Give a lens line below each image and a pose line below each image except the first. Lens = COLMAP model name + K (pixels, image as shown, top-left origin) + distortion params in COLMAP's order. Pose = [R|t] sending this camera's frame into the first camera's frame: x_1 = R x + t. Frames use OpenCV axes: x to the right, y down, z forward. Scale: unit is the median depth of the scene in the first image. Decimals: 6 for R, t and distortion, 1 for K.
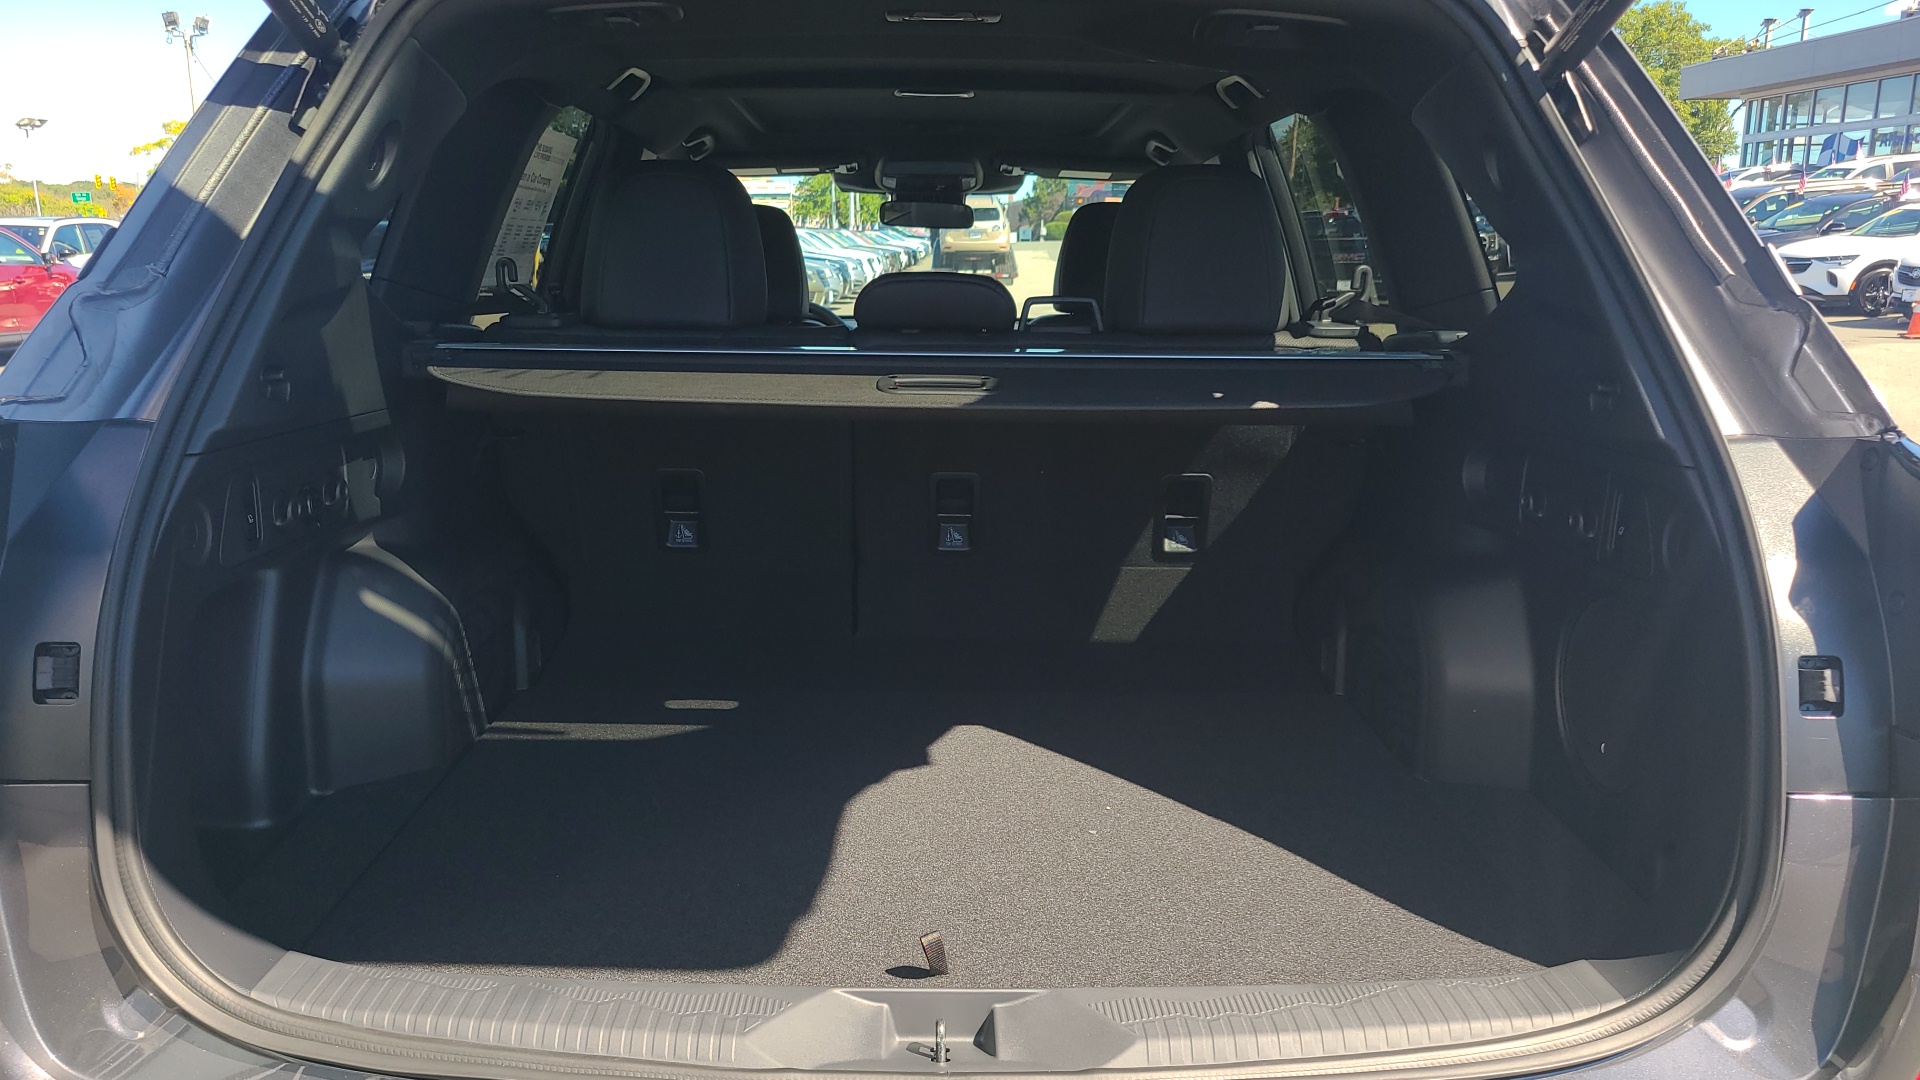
lens RADIAL K [[1439.7, 0, 946.3], [0, 1439.7, 575.4], [0, 0, 1]] dist [0.056846, -0.031990]
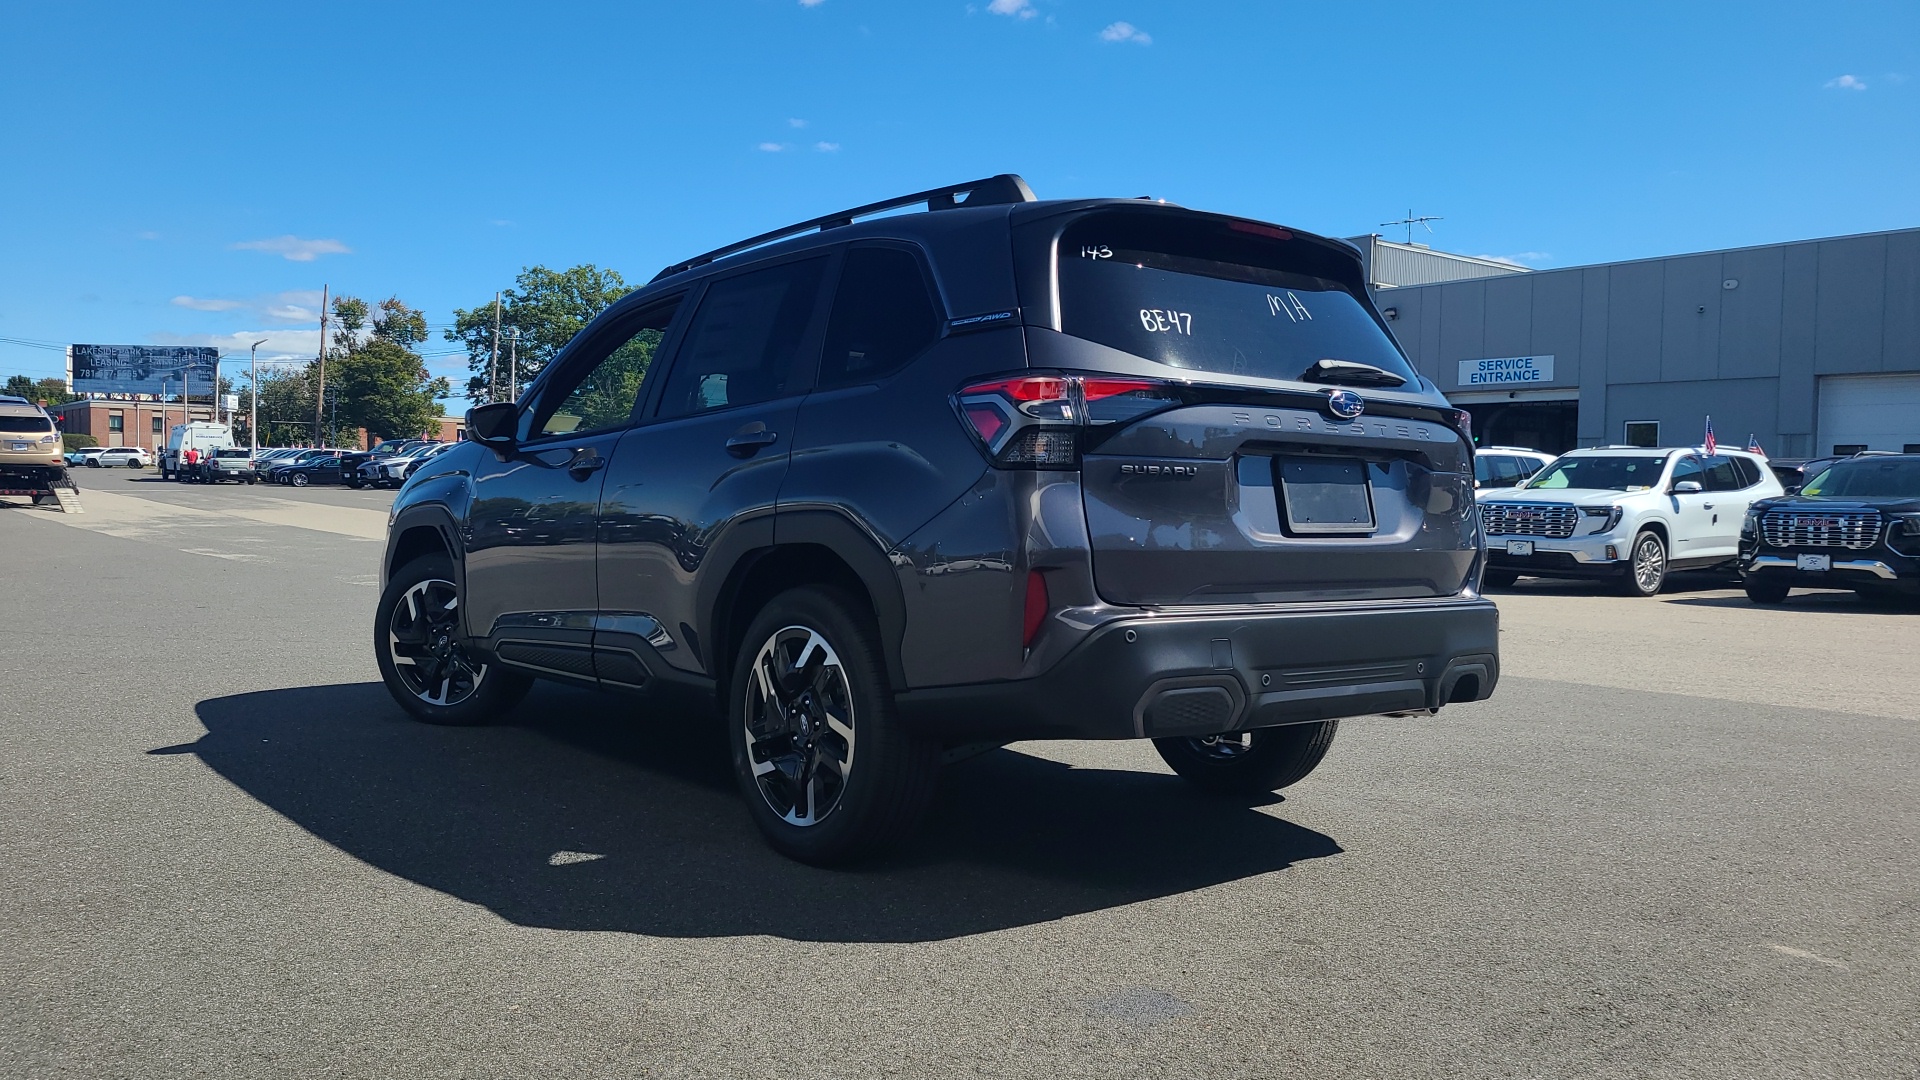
lens RADIAL K [[1439.7, 0, 930.1], [0, 1439.7, 559.8], [0, 0, 1]] dist [0.056846, -0.031990]
pose [[0.797823, -0.011932, 0.602774, -1.561531], [0.115547, 0.984297, -0.133451, 0.357416], [-0.591716, 0.176119, 0.786673, -0.583564]]
